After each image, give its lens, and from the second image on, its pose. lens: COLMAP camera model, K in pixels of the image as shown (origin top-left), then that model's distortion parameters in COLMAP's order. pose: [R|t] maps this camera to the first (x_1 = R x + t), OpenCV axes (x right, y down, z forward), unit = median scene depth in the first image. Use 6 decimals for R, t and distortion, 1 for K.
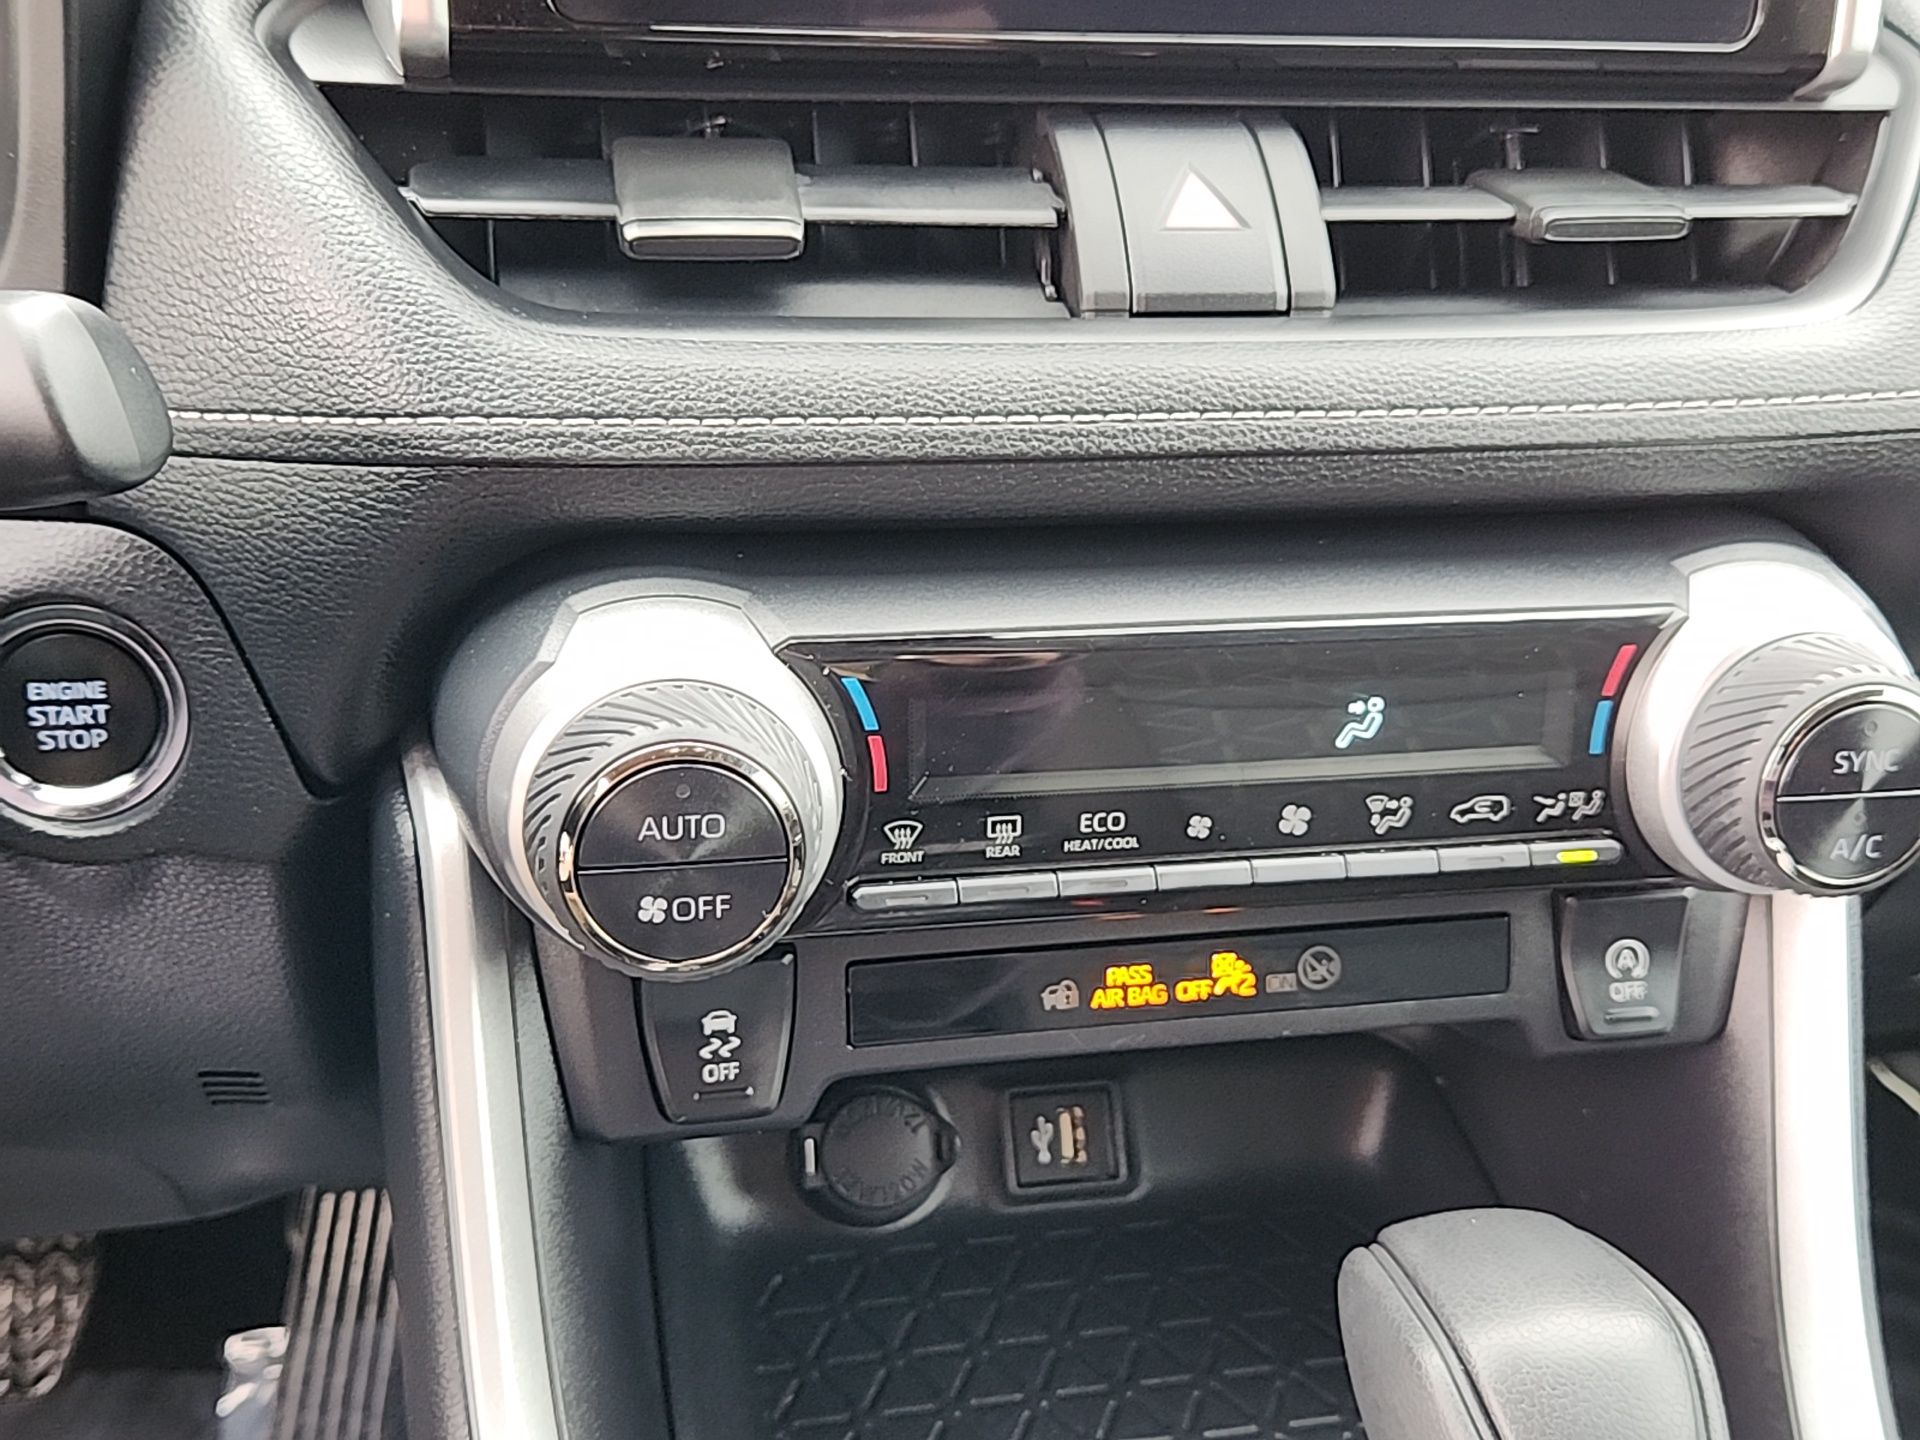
lens RADIAL K [[2027.0, 0, 995.9], [0, 2027.0, 691.6], [0, 0, 1]] dist [0.085129, -0.154075]
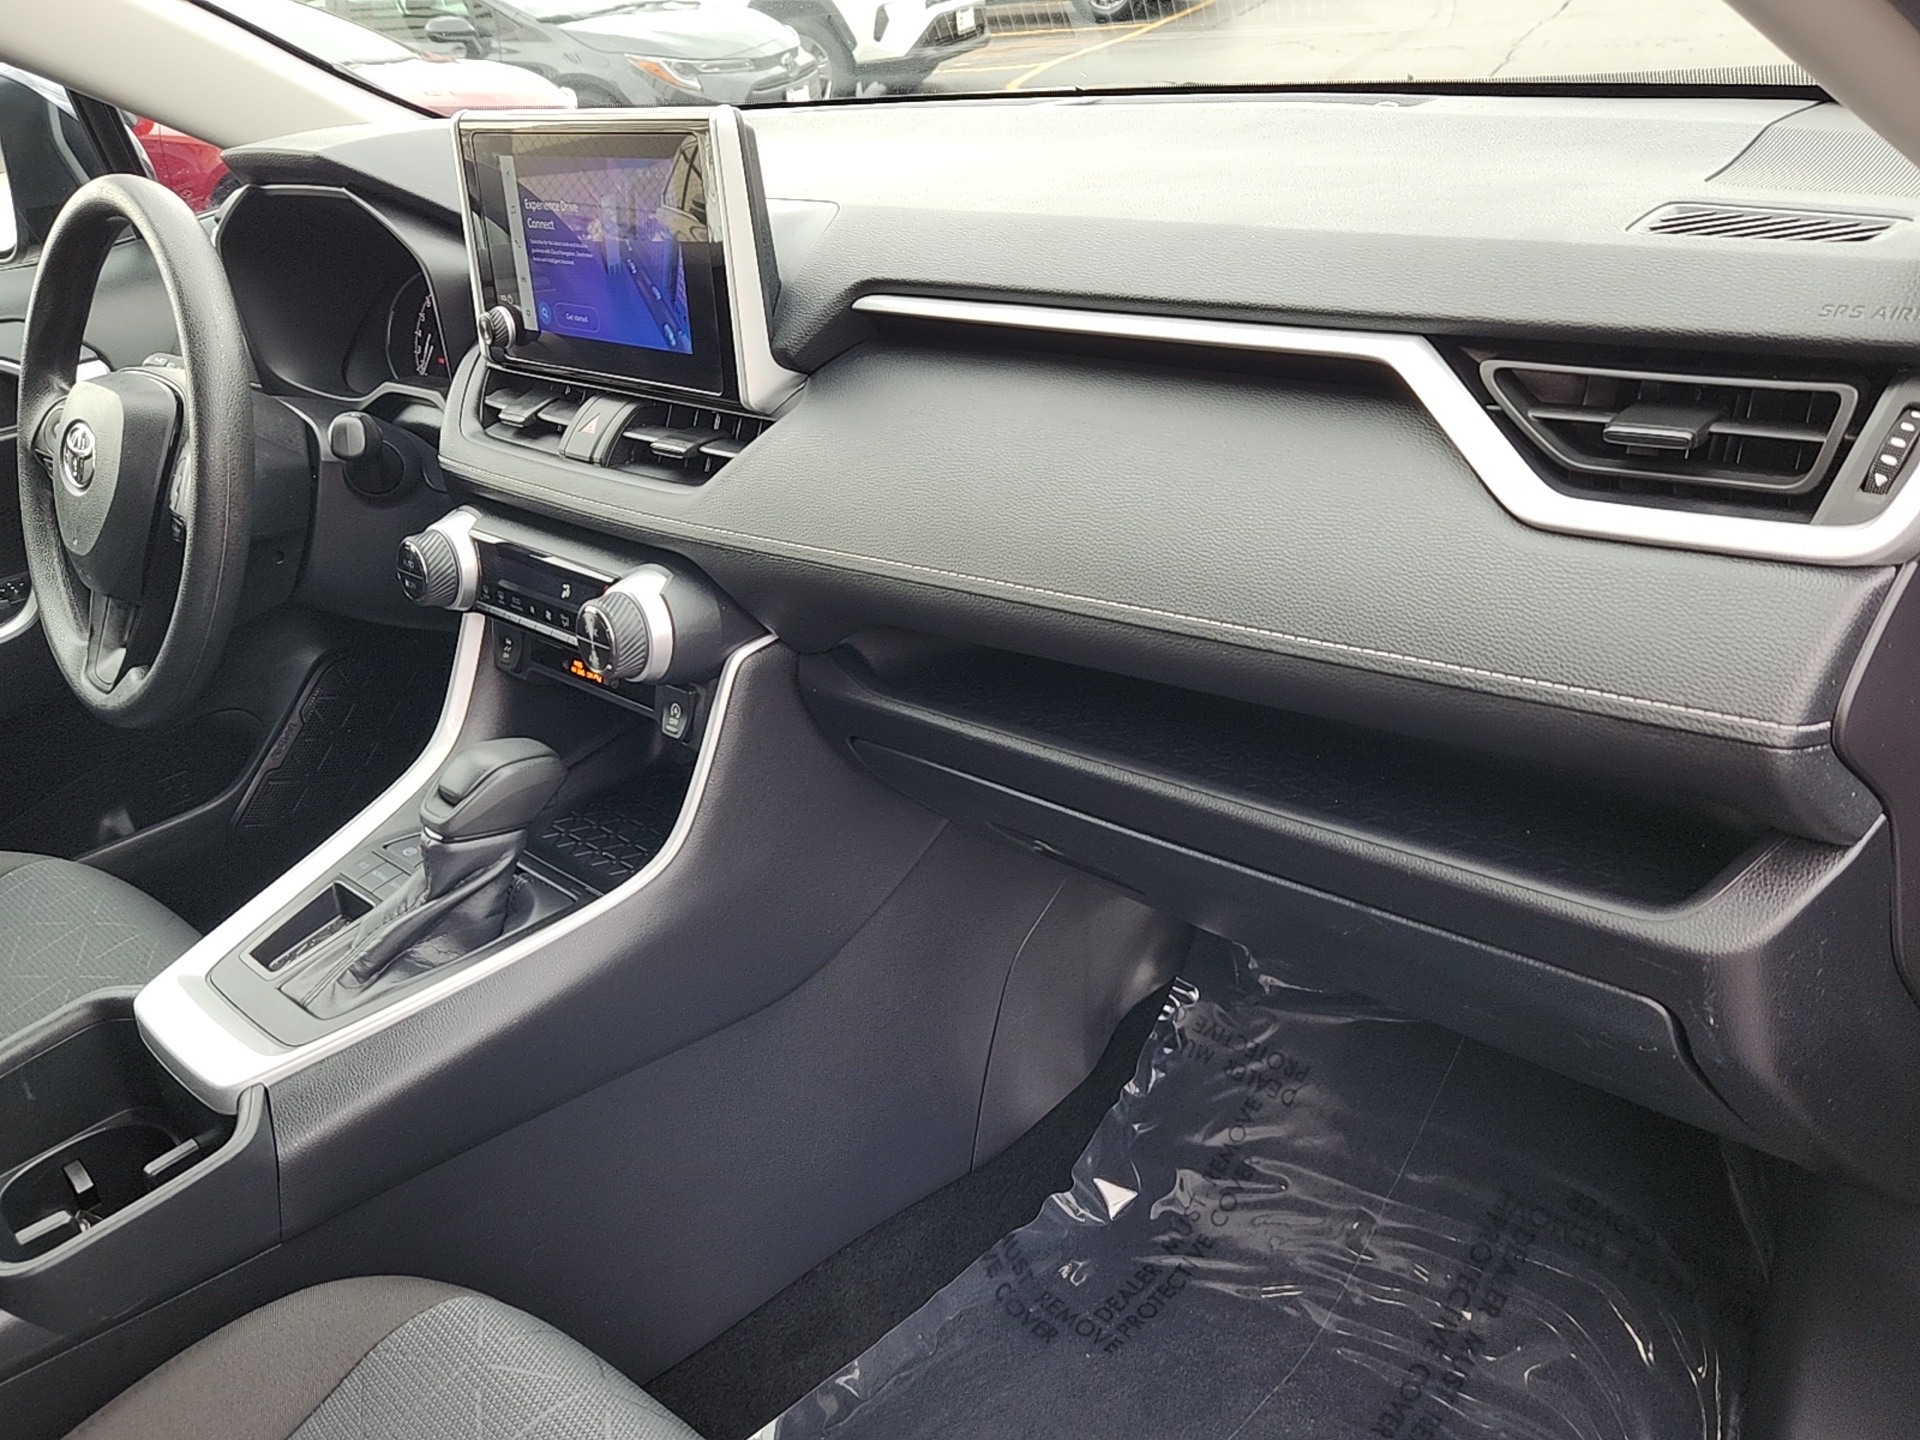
lens RADIAL K [[1617.6, 0, 993.3], [0, 1617.6, 710.6], [0, 0, 1]] dist [0.094009, -0.121398]
pose [[0.539901, 0.261614, -0.800041, 2.637133], [-0.227038, 0.960507, 0.160871, -0.368908], [0.810531, 0.094785, 0.577975, 0.079810]]
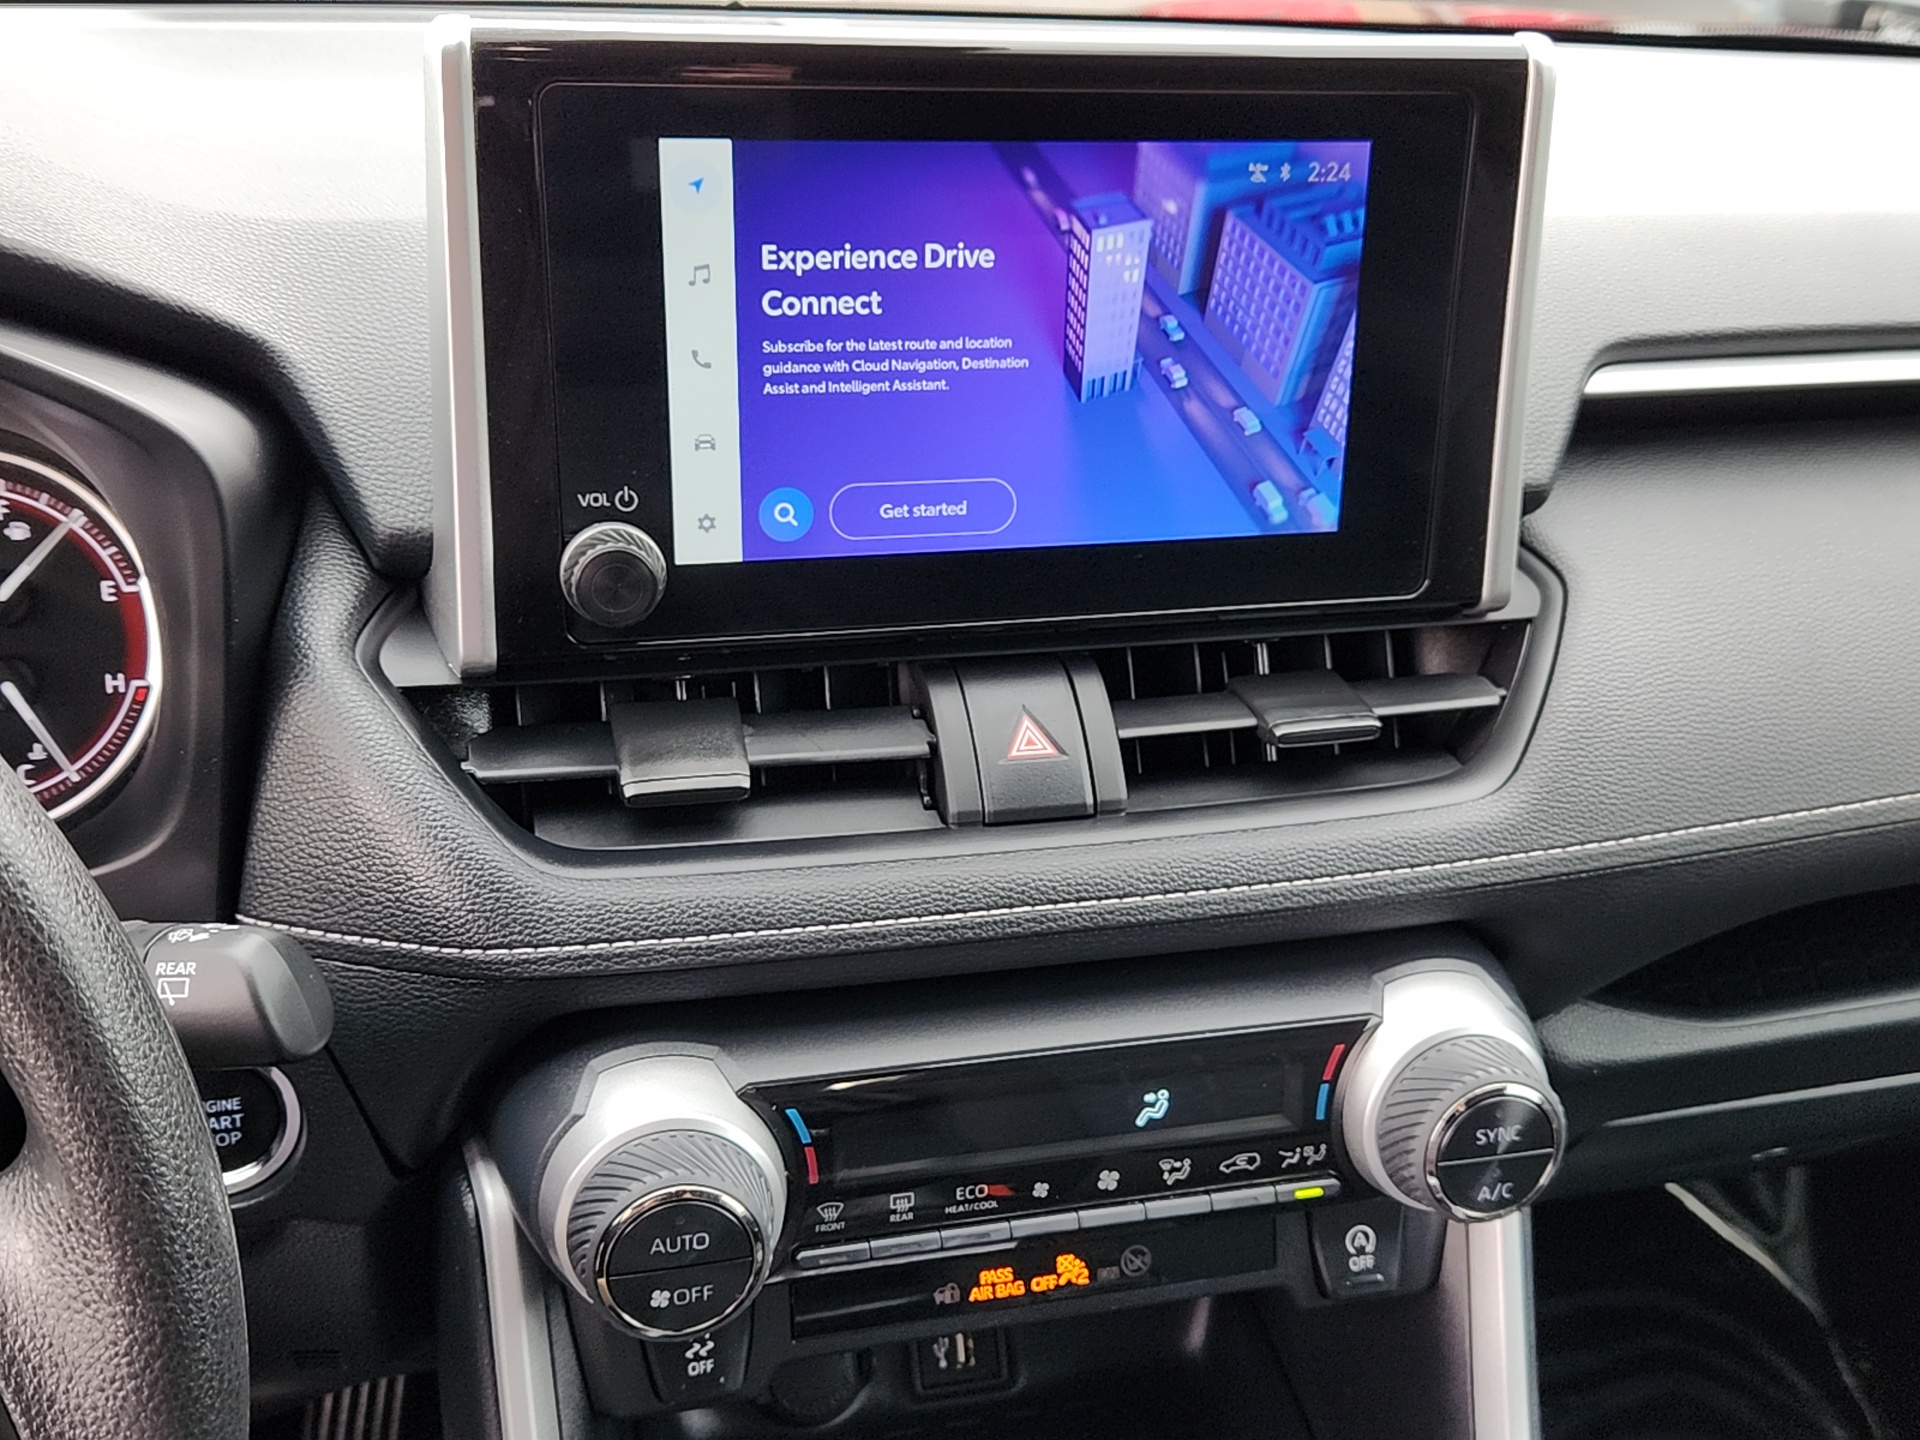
lens RADIAL K [[1997.6, 0, 993.9], [0, 1997.6, 715.2], [0, 0, 1]] dist [0.096807, -0.154710]
pose [[0.998742, -0.023925, 0.044071, 0.013937], [0.023741, 0.999707, 0.004697, -0.265064], [-0.044170, -0.003645, 0.999017, -0.384133]]
